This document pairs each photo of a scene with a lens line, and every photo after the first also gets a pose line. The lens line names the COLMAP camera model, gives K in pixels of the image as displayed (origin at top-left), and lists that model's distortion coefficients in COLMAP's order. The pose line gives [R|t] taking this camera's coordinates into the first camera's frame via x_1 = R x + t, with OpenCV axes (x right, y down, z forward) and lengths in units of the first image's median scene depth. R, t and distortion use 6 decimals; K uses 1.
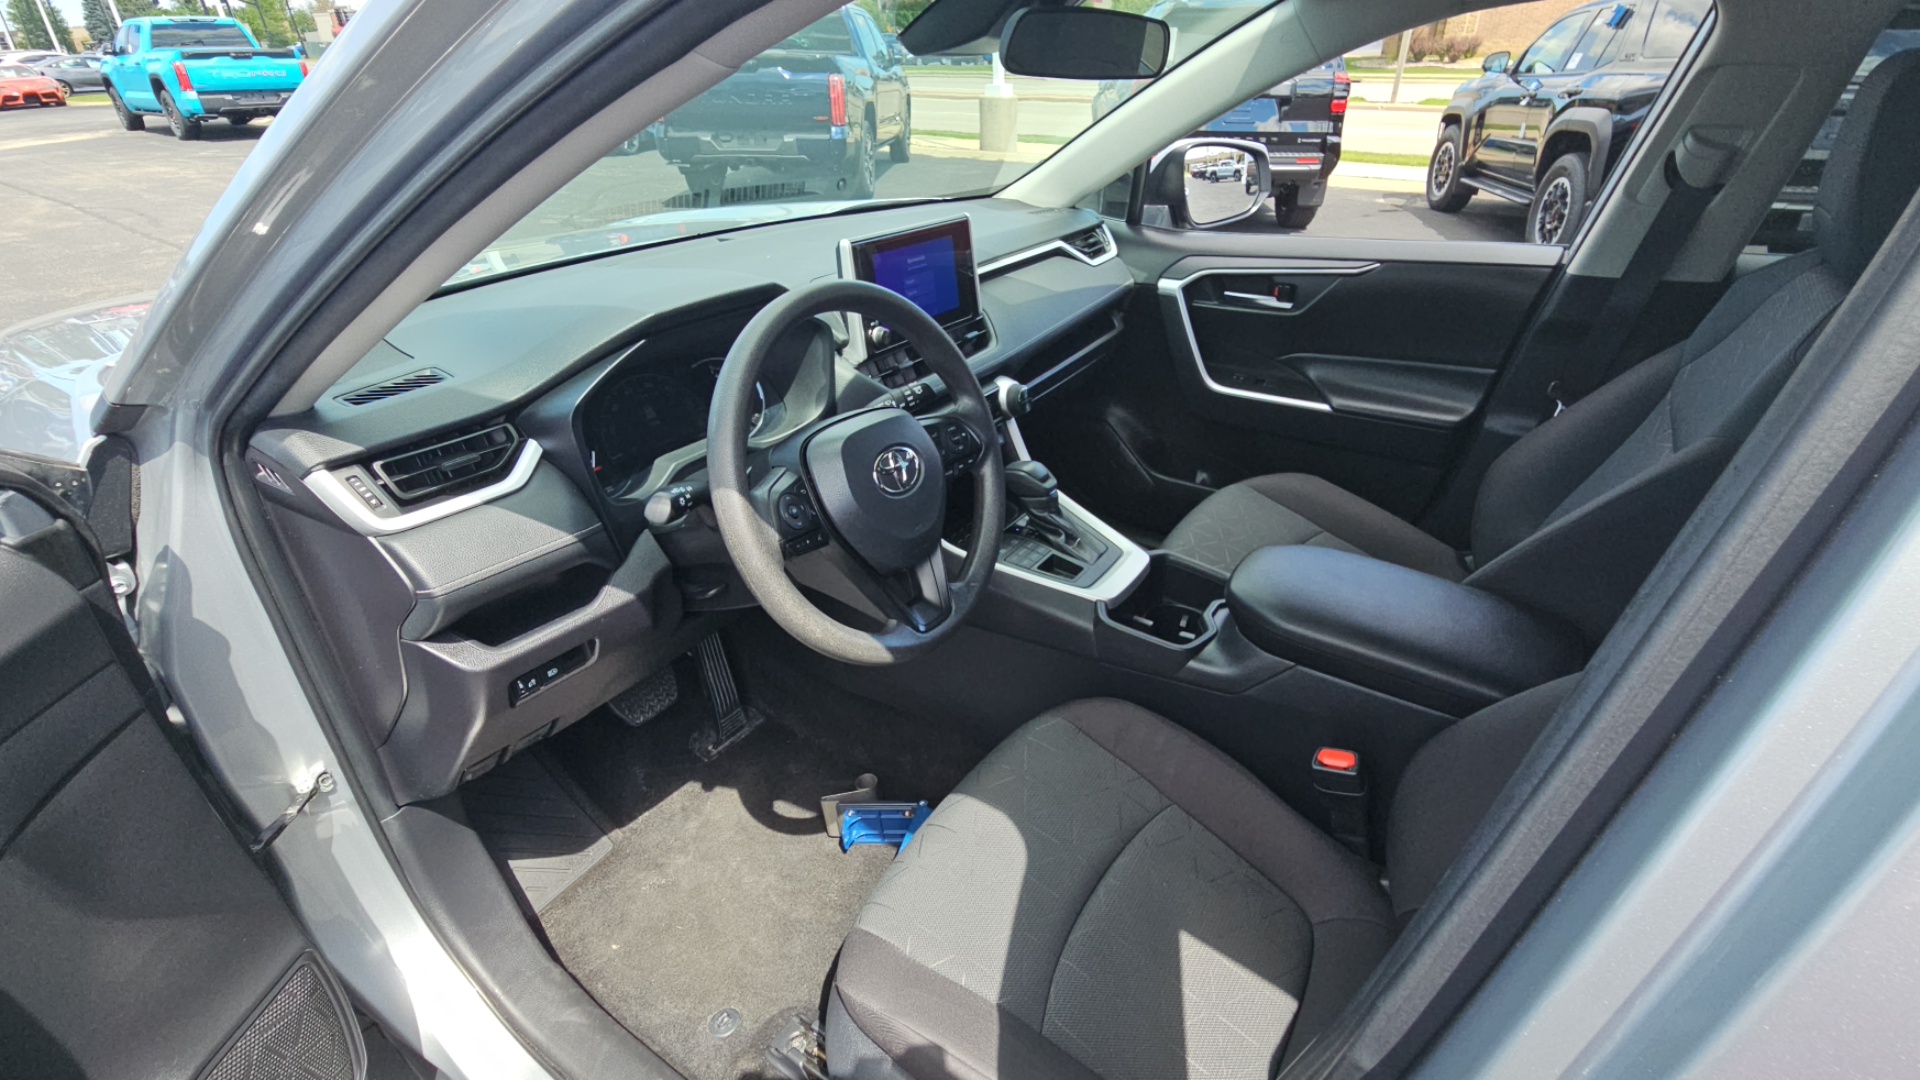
lens RADIAL K [[862.2, 0, 977.7], [0, 862.2, 539.3], [0, 0, 1]] dist [0.009756, -0.006823]
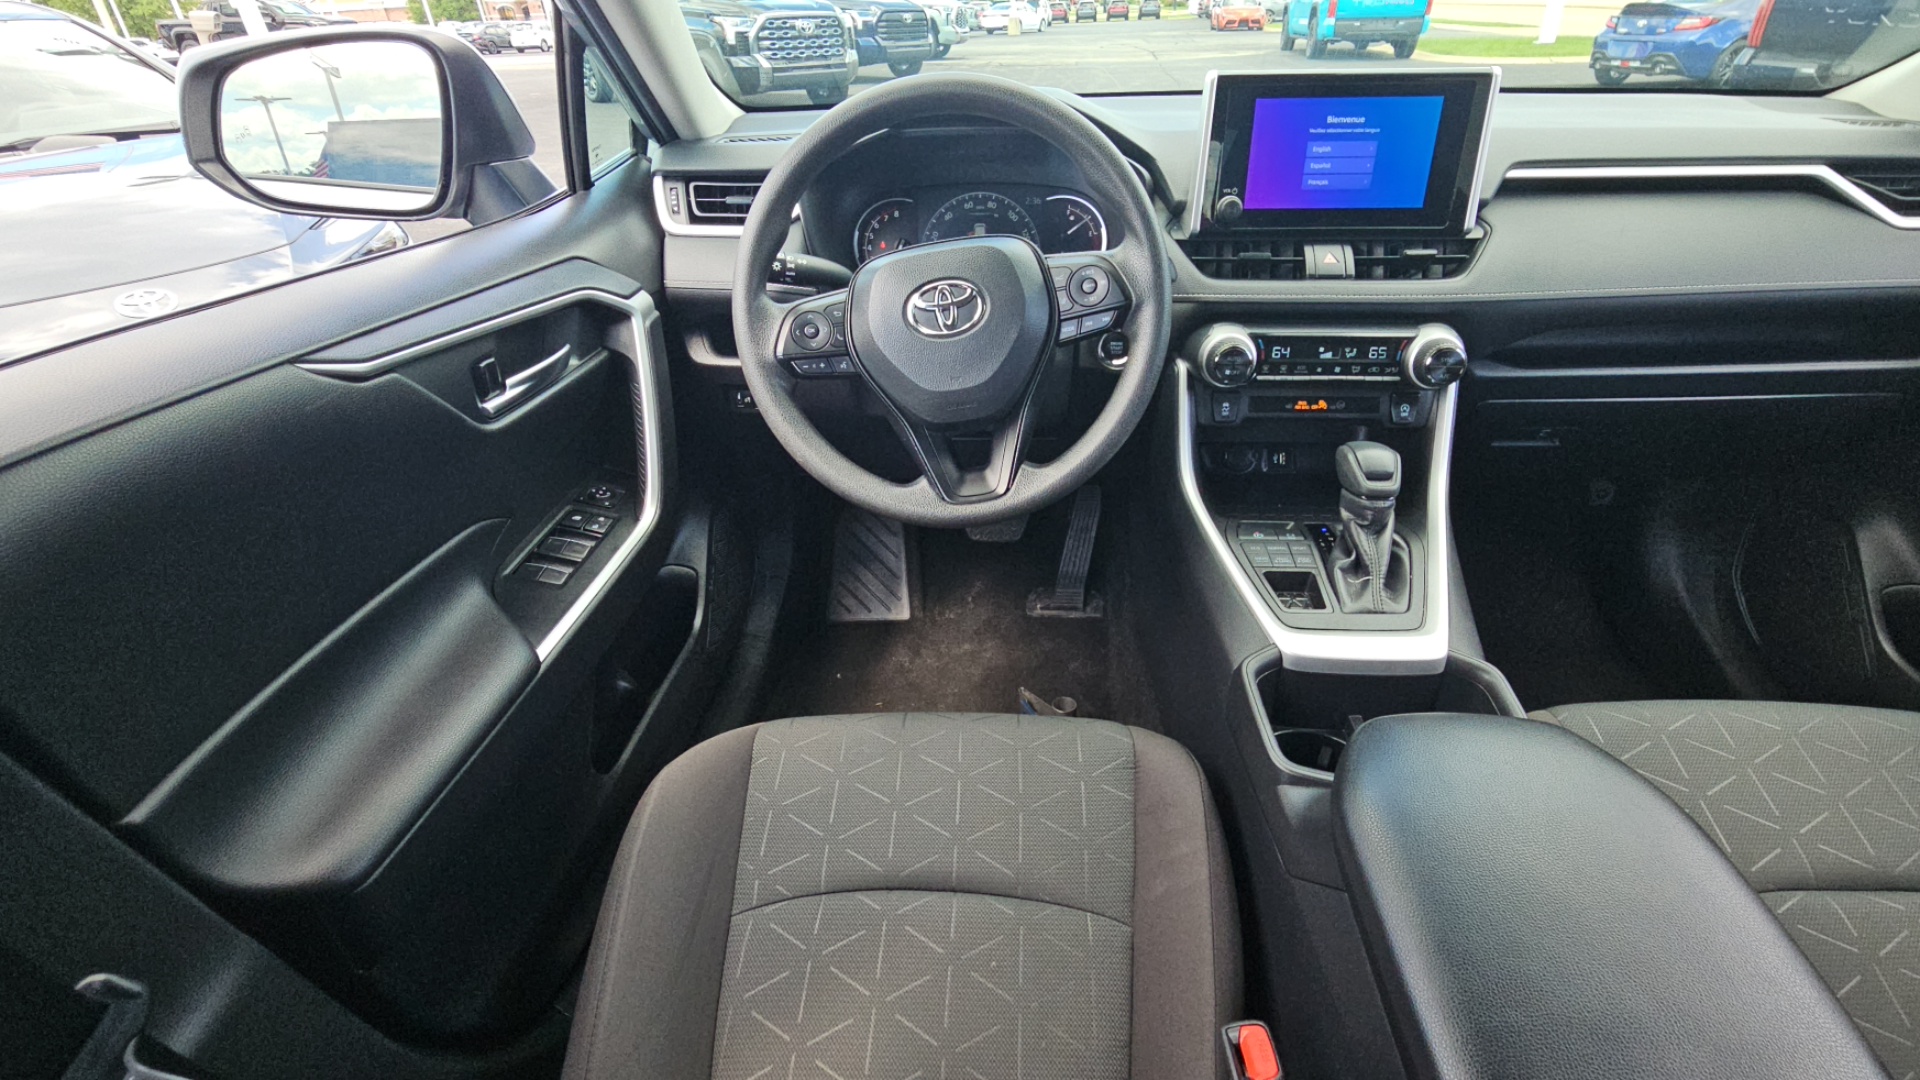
lens RADIAL K [[862.2, 0, 980.0], [0, 862.2, 541.1], [0, 0, 1]] dist [0.009756, -0.006823]
pose [[0.500219, 0.448451, -0.740725, 0.342689], [-0.402996, 0.877717, 0.259242, -0.057174], [0.766404, 0.168831, 0.619775, 0.273667]]
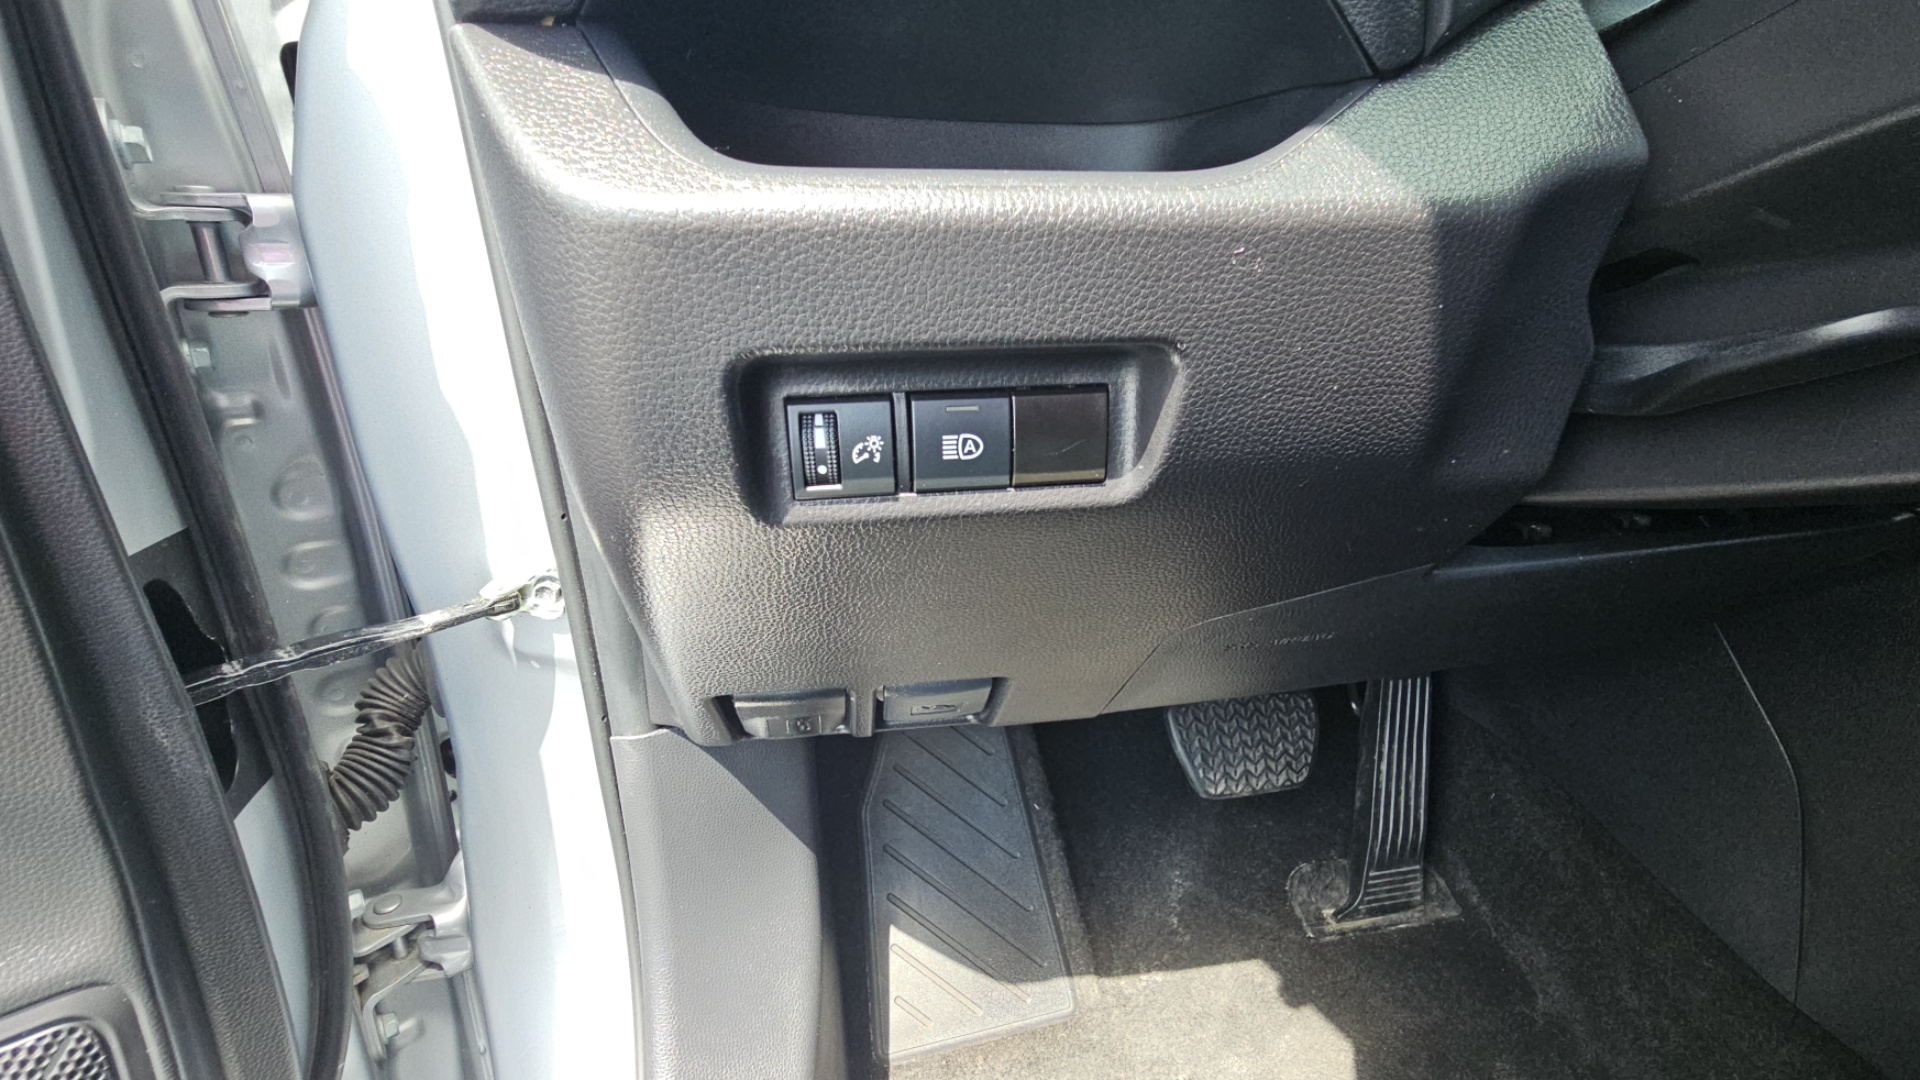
lens RADIAL K [[862.2, 0, 965.9], [0, 862.2, 547.8], [0, 0, 1]] dist [0.009756, -0.006823]
pose [[0.699410, 0.291351, -0.652641, -0.180501], [-0.341429, 0.938410, 0.053028, 0.089572], [0.627895, 0.185743, 0.755809, 0.443615]]
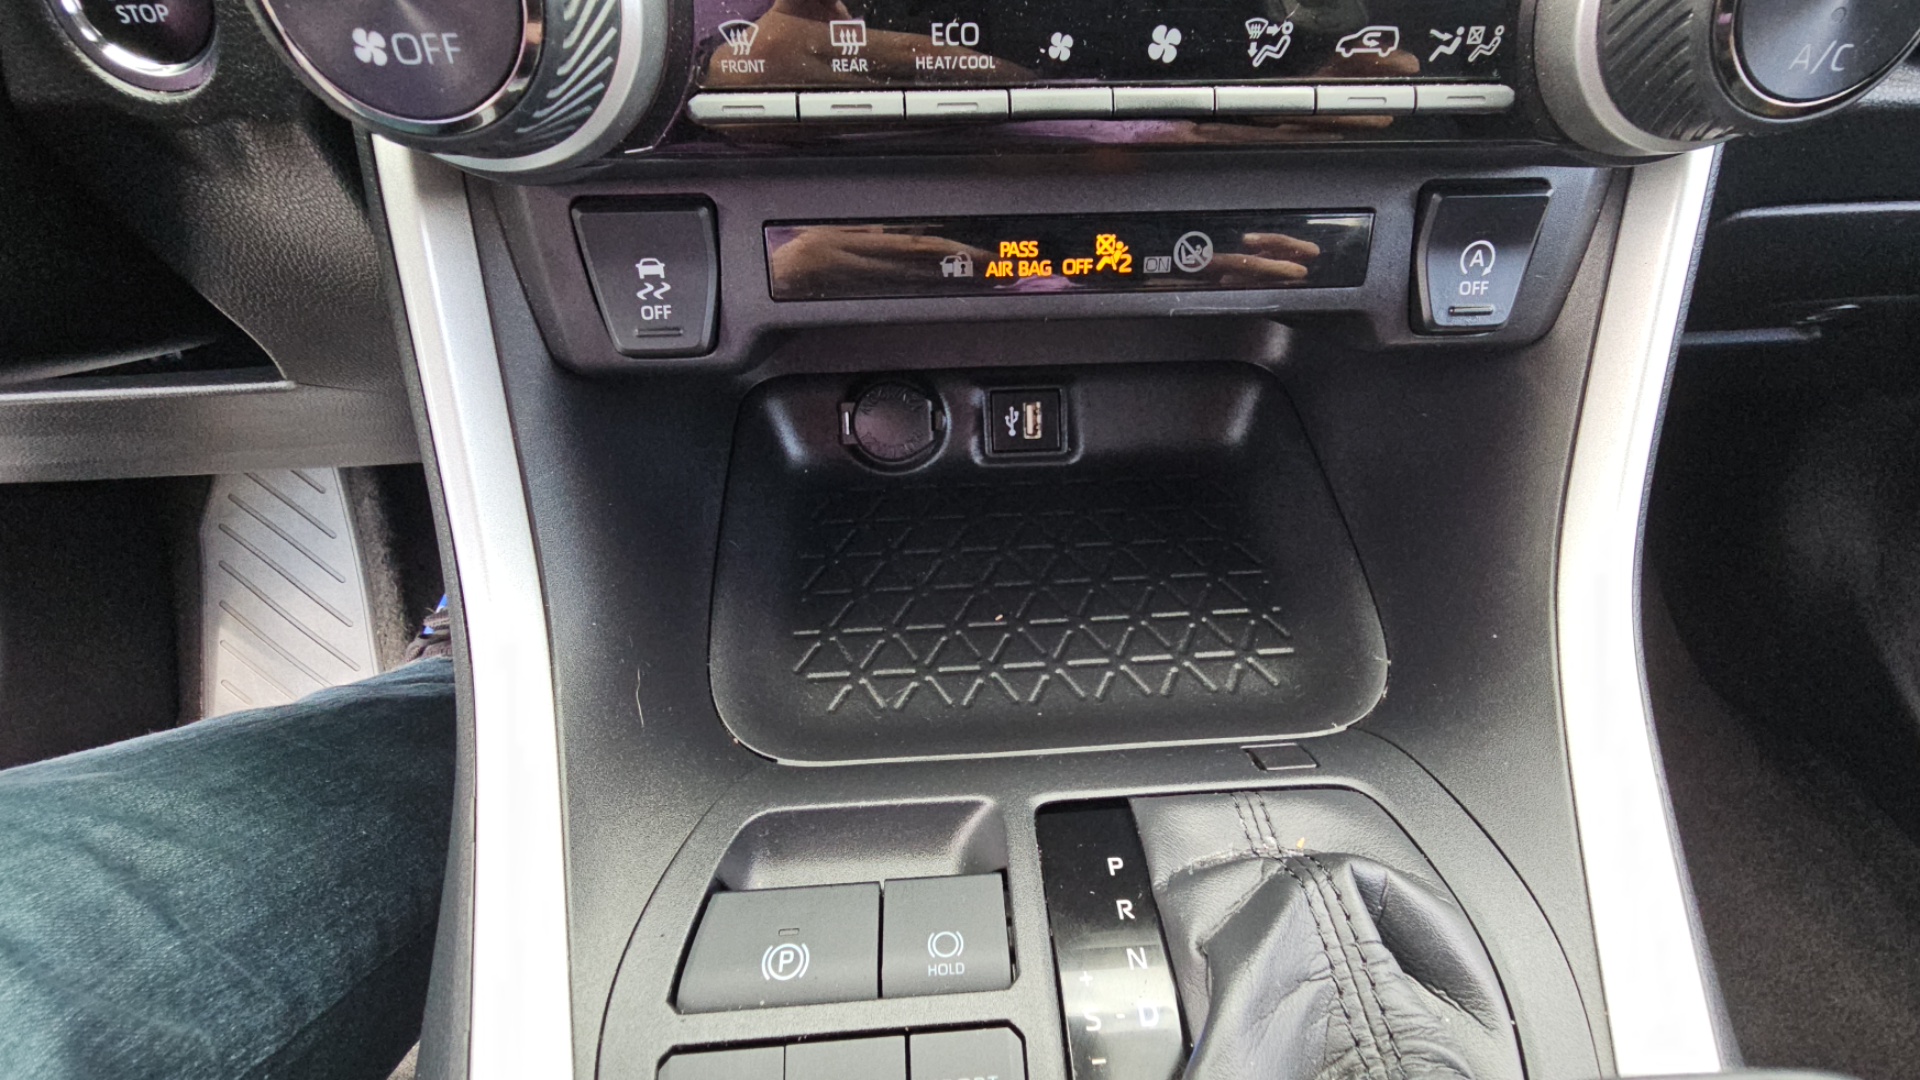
lens RADIAL K [[862.2, 0, 978.3], [0, 862.2, 541.1], [0, 0, 1]] dist [0.009756, -0.006823]
pose [[0.601390, 0.545420, -0.583821, 0.071249], [-0.387278, 0.838149, 0.384087, -0.085535], [0.698817, -0.004885, 0.715284, 0.690386]]
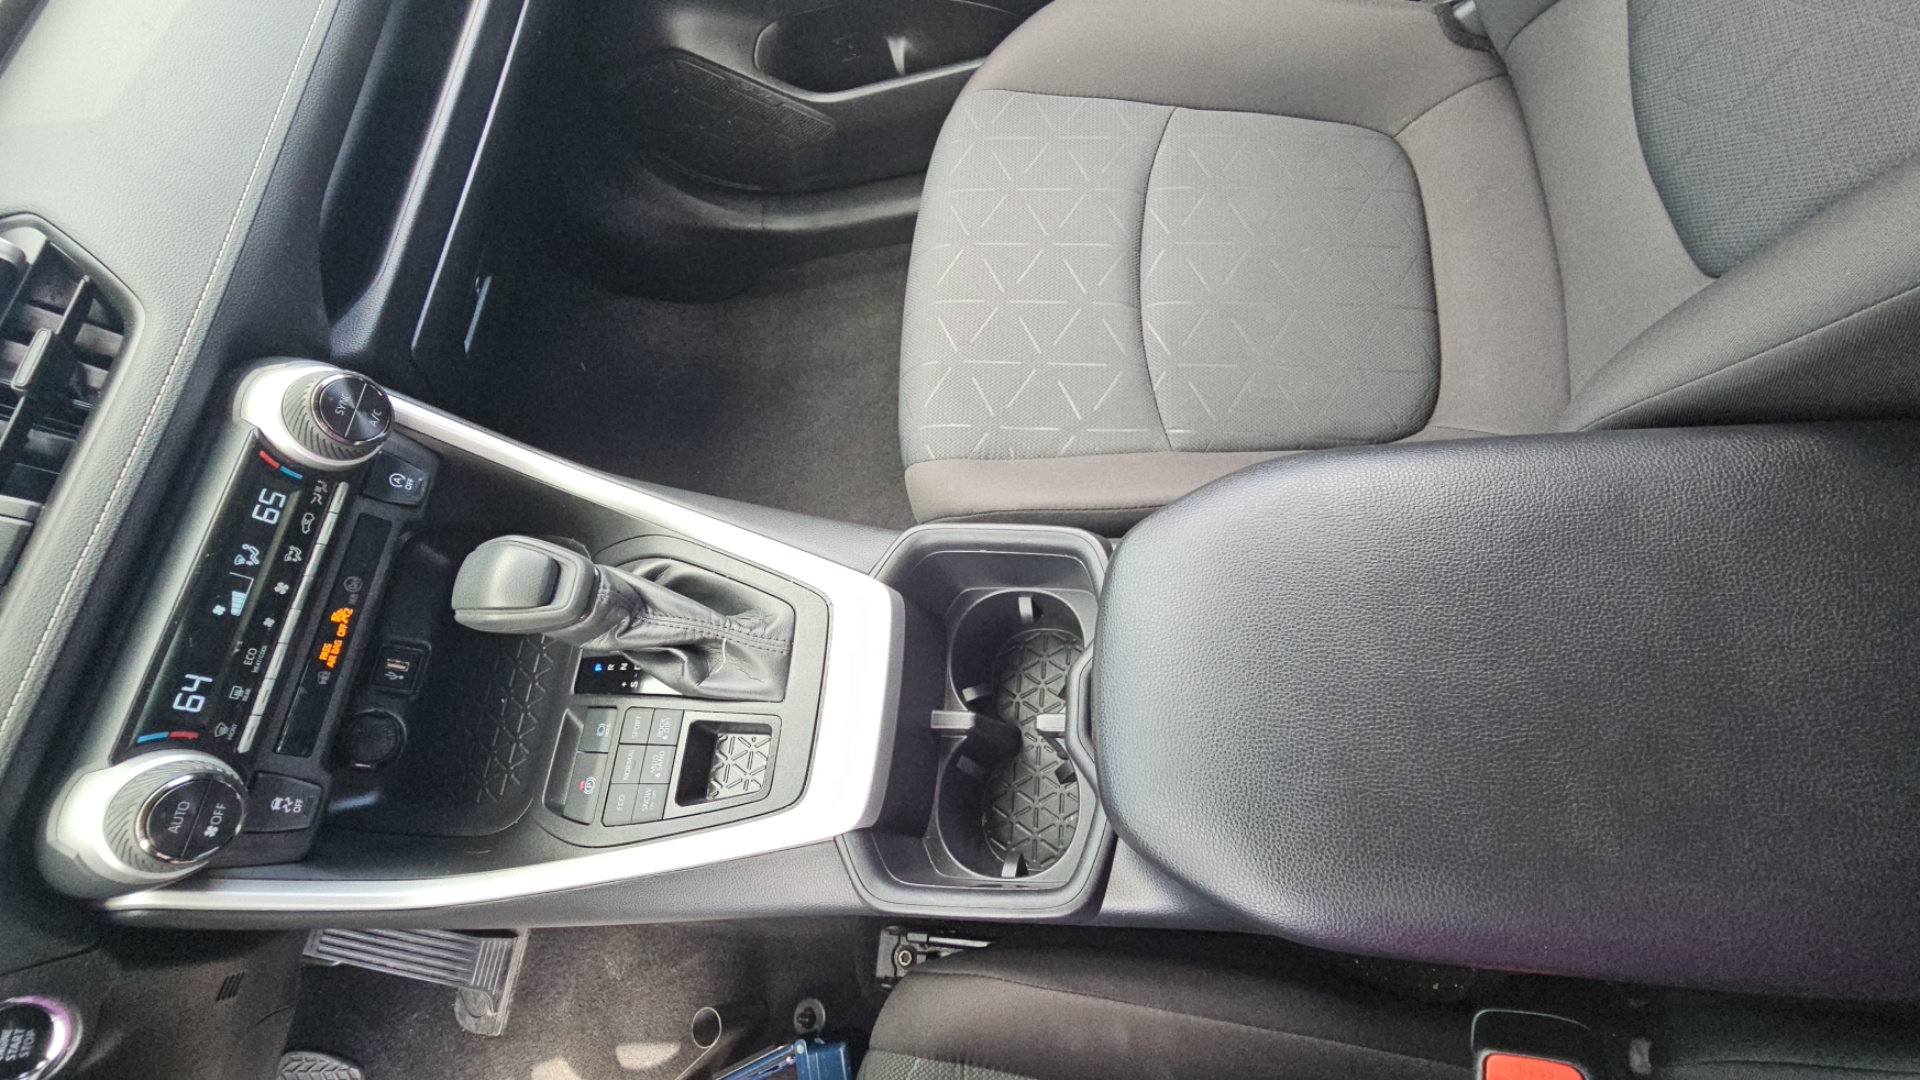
lens RADIAL K [[862.2, 0, 976.2], [0, 862.2, 543.0], [0, 0, 1]] dist [0.009756, -0.006823]
pose [[0.836179, -0.542681, -0.079385, 0.214450], [0.493506, 0.681327, 0.540598, -0.152023], [-0.239285, -0.491214, 0.837527, 0.494488]]
